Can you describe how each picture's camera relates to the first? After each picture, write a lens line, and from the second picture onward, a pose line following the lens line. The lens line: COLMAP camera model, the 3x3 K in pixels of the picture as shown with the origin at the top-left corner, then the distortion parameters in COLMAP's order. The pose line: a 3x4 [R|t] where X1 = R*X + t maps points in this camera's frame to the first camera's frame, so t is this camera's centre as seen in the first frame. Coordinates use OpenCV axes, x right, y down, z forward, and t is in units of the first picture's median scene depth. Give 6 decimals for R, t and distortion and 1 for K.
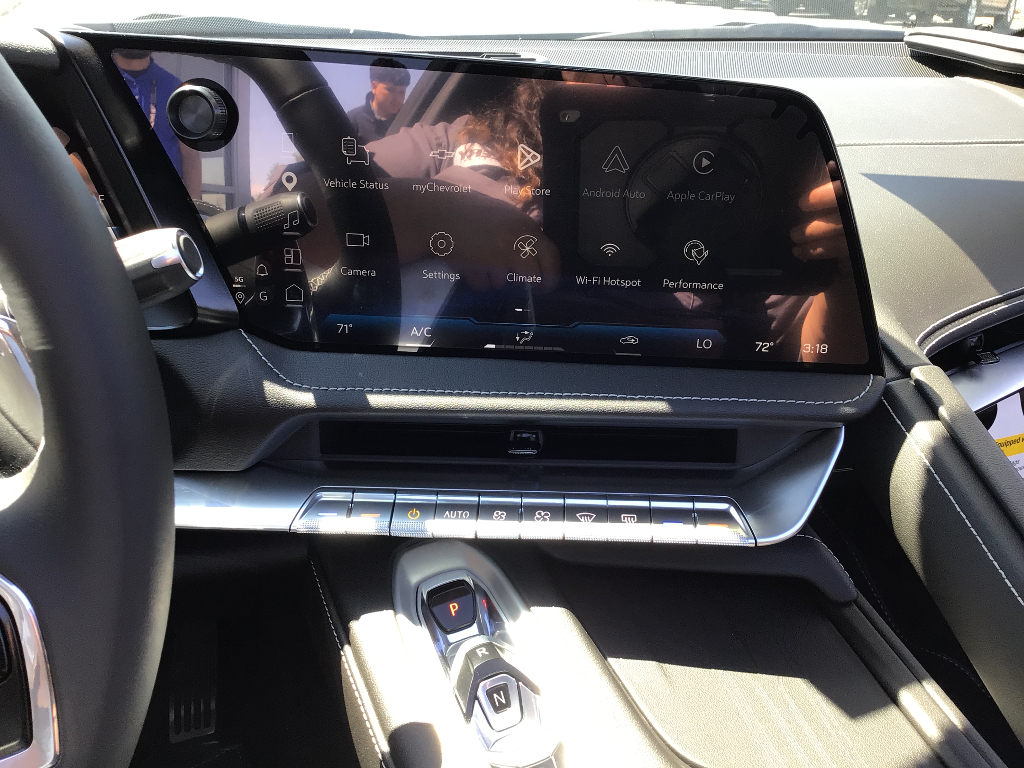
lens RADIAL K [[925.7, 0, 508.5], [0, 925.7, 386.4], [0, 0, 1]] dist [0.018086, -0.011920]
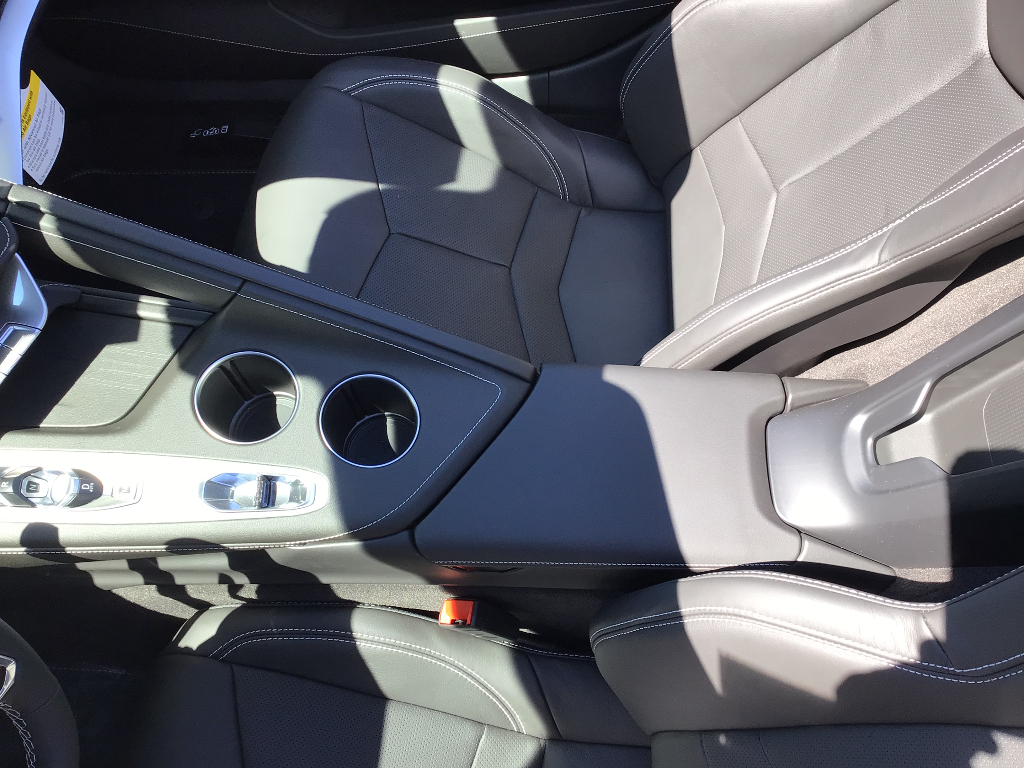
lens RADIAL K [[925.7, 0, 515.0], [0, 925.7, 387.4], [0, 0, 1]] dist [0.018086, -0.011920]
pose [[0.381305, -0.830608, 0.405829, -0.227072], [0.448182, 0.550049, 0.704684, -0.659944], [-0.808542, -0.086814, 0.581999, -0.882464]]
